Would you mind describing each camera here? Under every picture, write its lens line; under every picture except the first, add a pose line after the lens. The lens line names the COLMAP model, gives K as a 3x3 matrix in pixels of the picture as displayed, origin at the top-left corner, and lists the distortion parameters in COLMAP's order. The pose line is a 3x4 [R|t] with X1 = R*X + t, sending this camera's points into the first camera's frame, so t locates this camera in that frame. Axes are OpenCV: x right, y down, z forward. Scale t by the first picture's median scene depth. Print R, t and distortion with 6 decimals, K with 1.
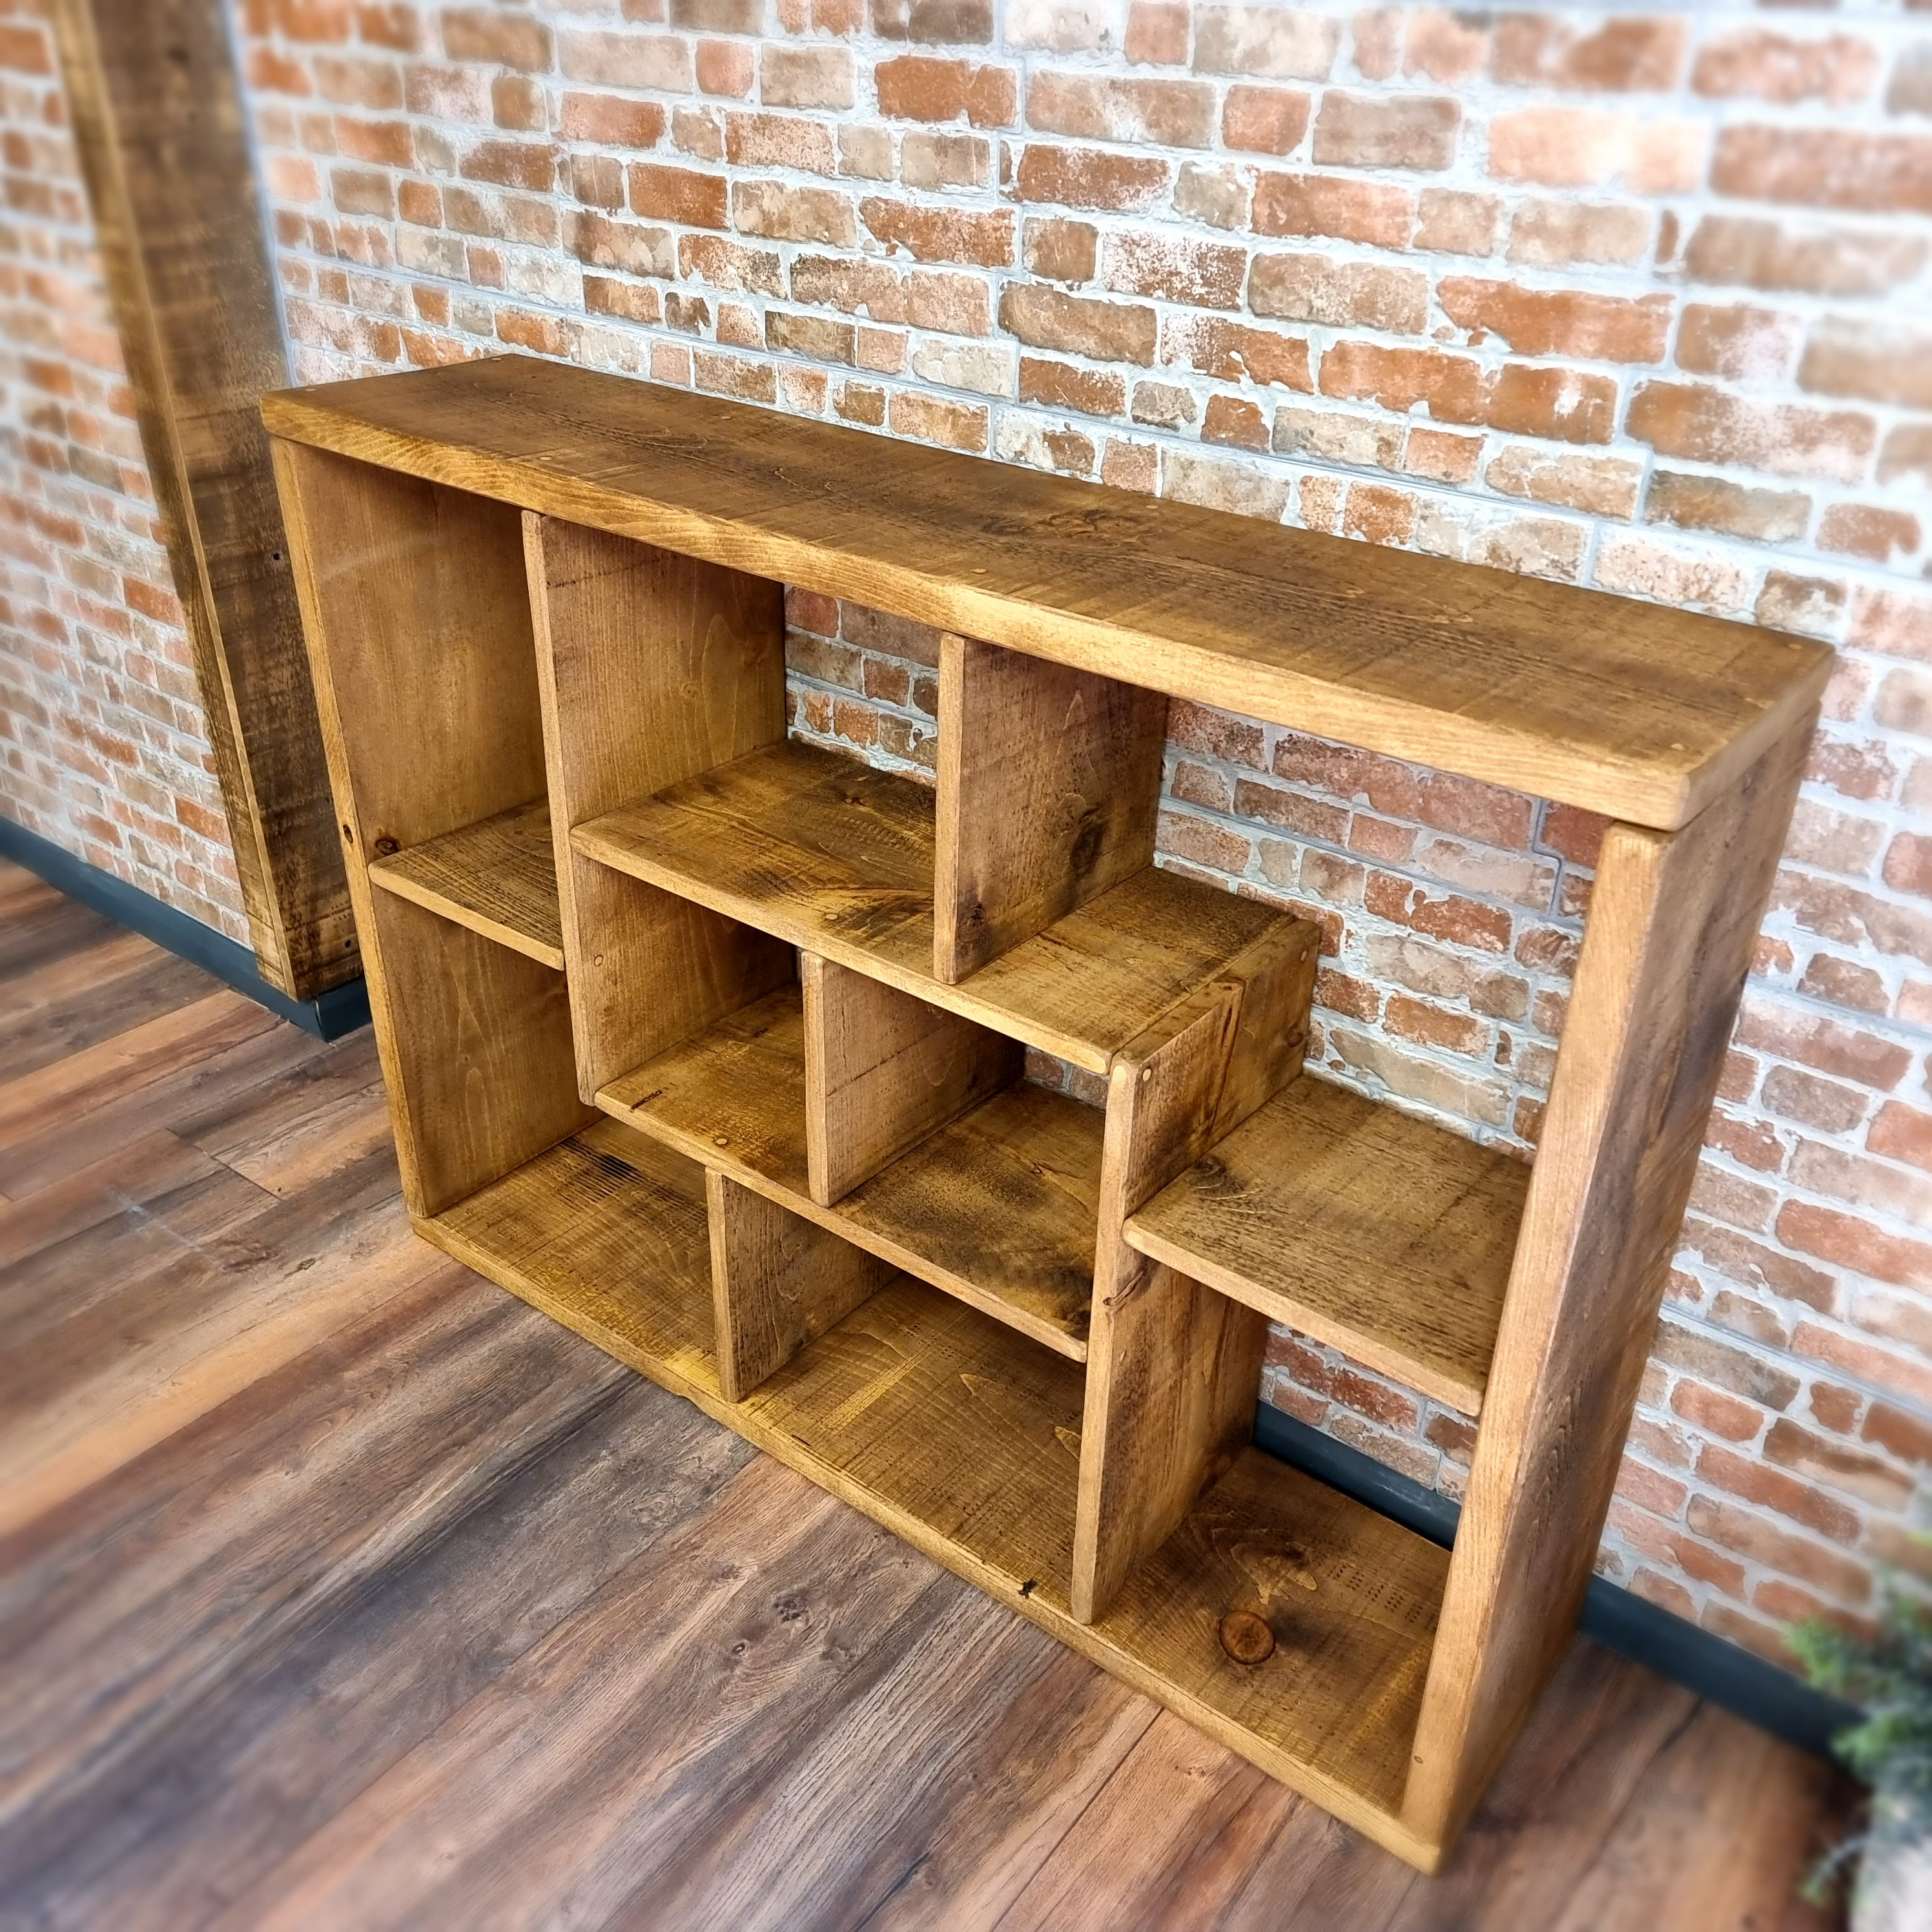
lens RADIAL K [[1801.5, 0, 1006.7], [0, 1801.5, 951.7], [0, 0, 1]] dist [0.052852, 0.000000]
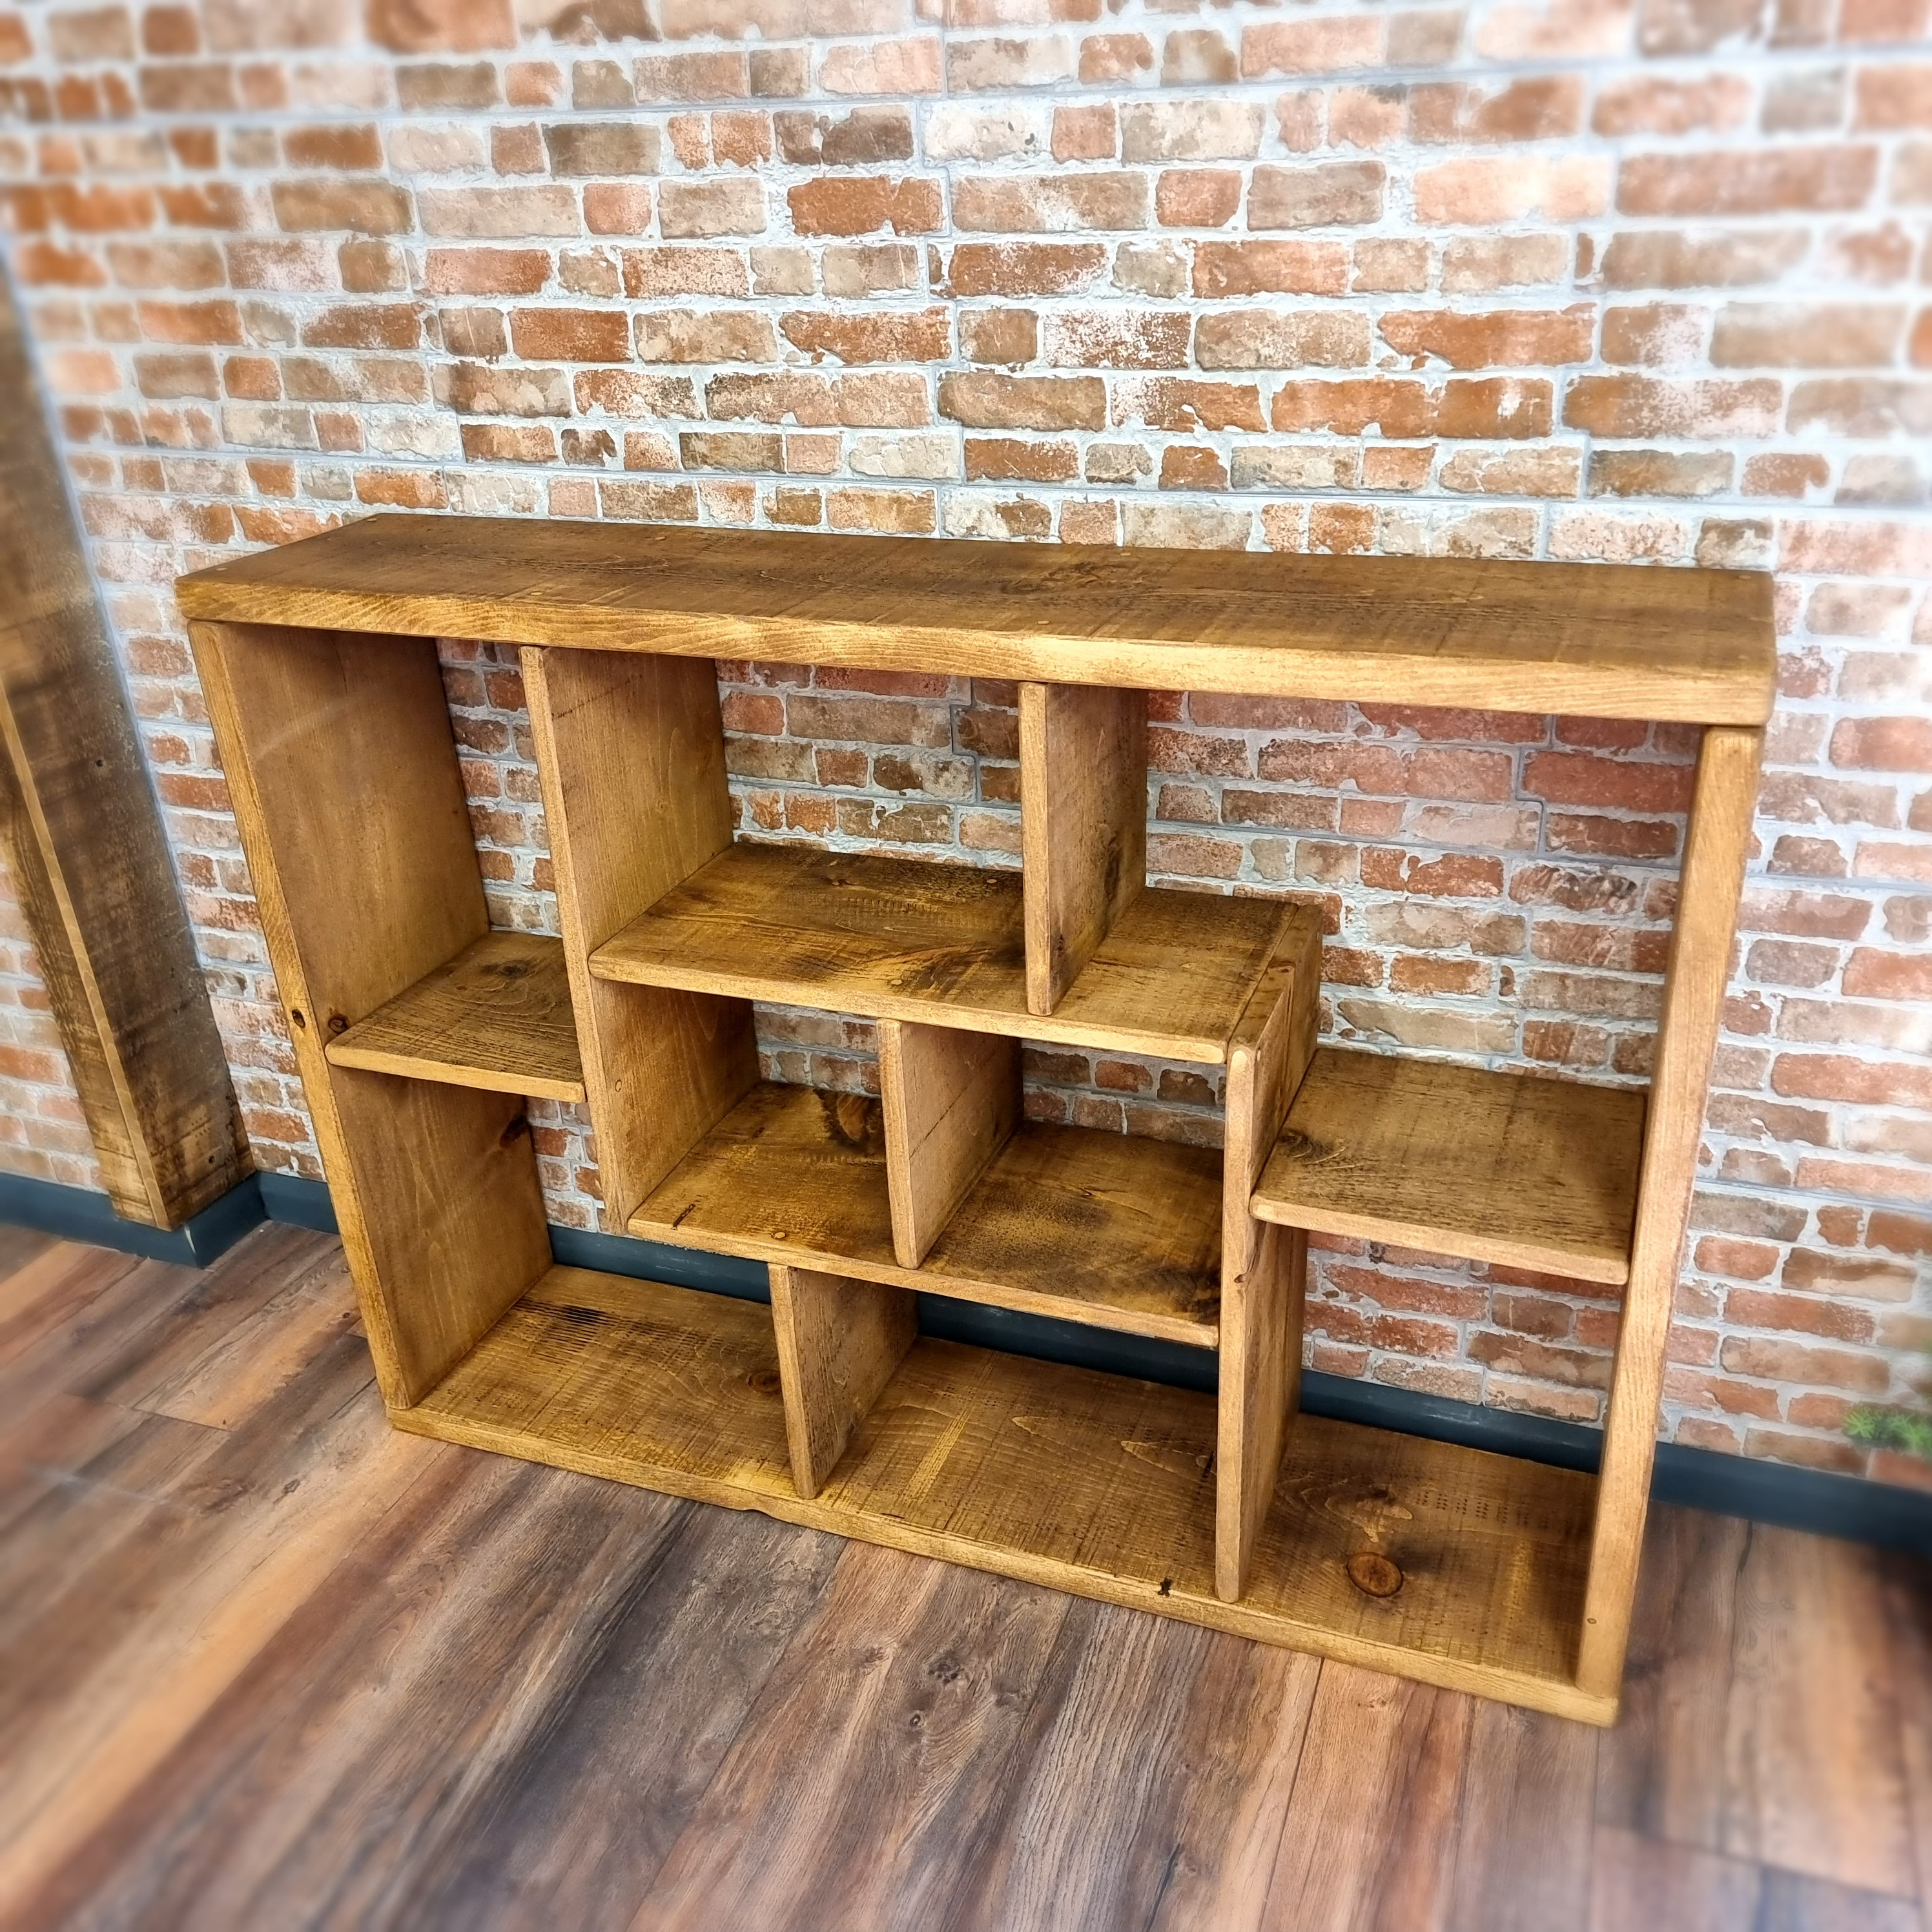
lens RADIAL K [[1801.5, 0, 992.0], [0, 1801.5, 970.3], [0, 0, 1]] dist [0.052852, 0.000000]
pose [[0.955597, -0.188233, 0.226723, -0.272402], [0.200604, 0.979130, -0.032603, 0.018298], [-0.215855, 0.076637, 0.973413, -0.024667]]
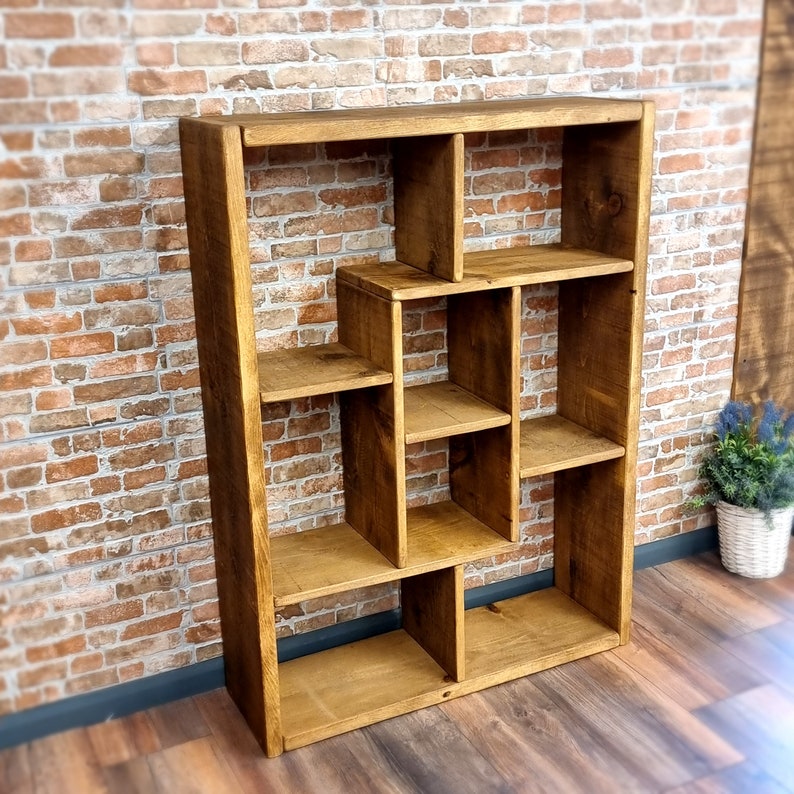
lens RADIAL K [[1105.5, 0, 397.7], [0, 1105.5, 398.8], [0, 0, 1]] dist [0.078201, 0.000000]
pose [[0.461467, -0.319662, 0.827566, -1.417282], [0.474871, 0.876944, 0.073938, -0.218641], [-0.749364, 0.358867, 0.556479, 0.147392]]
